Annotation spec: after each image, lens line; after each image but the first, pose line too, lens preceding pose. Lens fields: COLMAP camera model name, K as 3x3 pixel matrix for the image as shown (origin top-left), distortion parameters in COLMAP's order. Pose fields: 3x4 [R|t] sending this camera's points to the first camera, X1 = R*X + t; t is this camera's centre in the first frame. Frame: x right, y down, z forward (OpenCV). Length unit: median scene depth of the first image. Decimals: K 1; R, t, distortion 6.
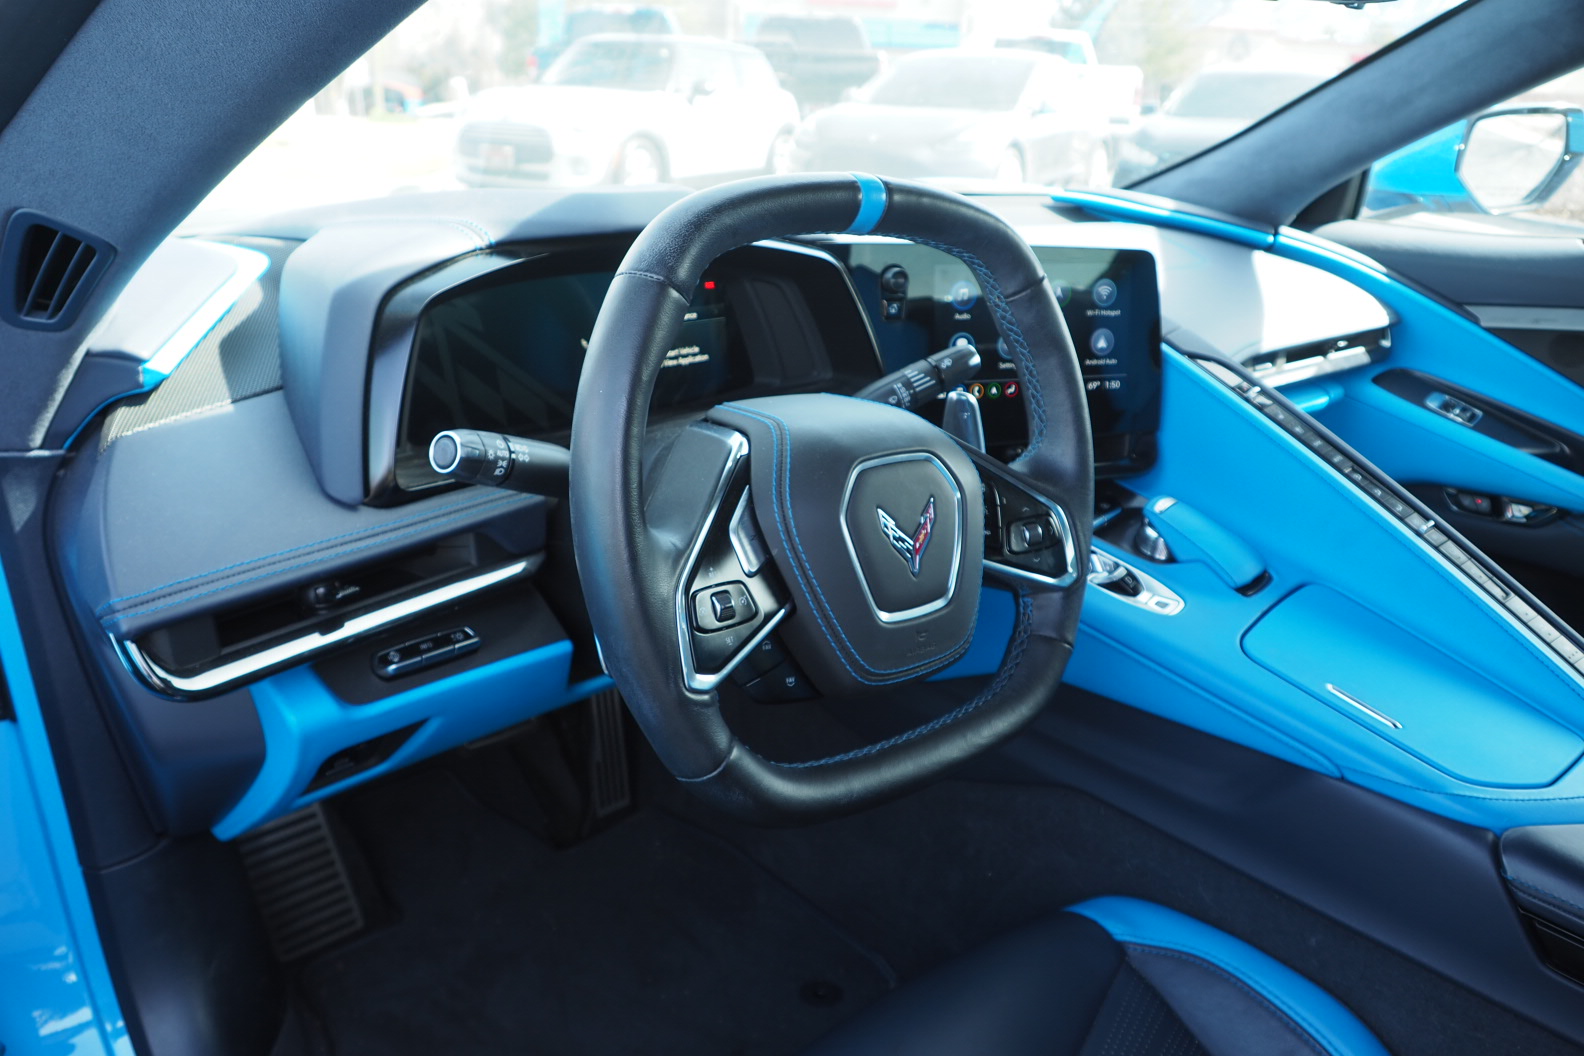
lens RADIAL K [[1114.0, 0, 799.9], [0, 1114.0, 536.3], [0, 0, 1]] dist [-0.031394, 0.003378]
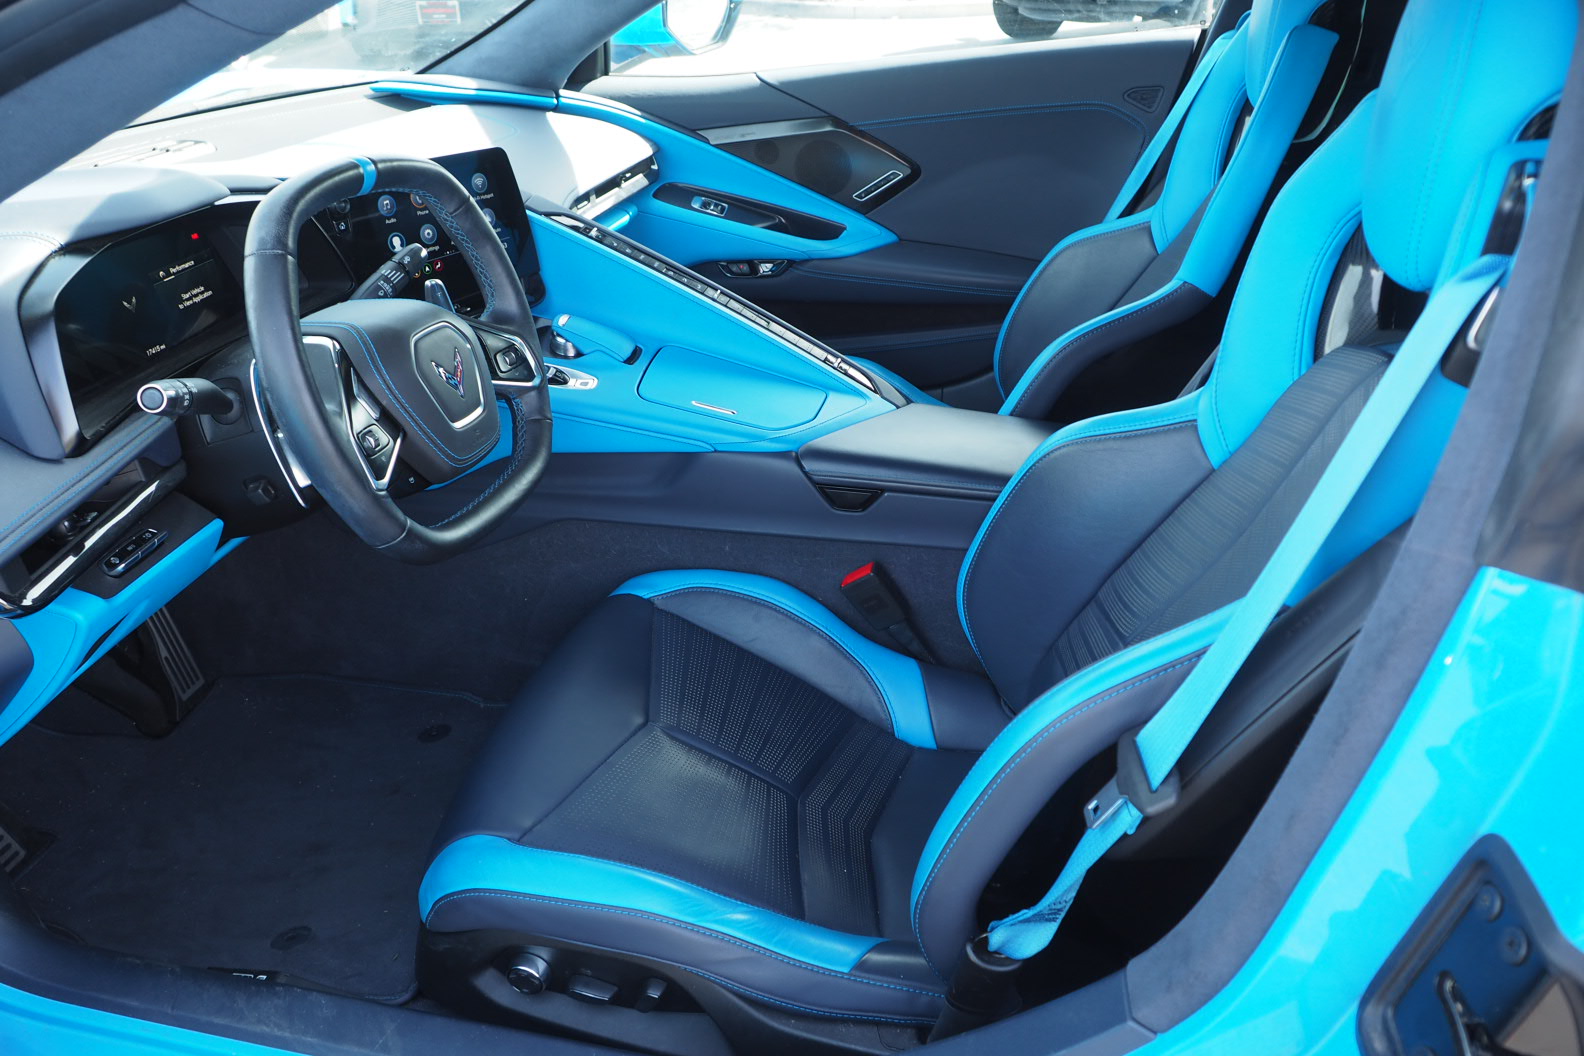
lens RADIAL K [[1114.0, 0, 799.9], [0, 1114.0, 536.3], [0, 0, 1]] dist [-0.031394, 0.003378]
pose [[0.801672, -0.332633, 0.496666, -0.257465], [0.252328, 0.941527, 0.223287, -0.007766], [-0.541897, -0.053681, 0.838729, -0.444572]]
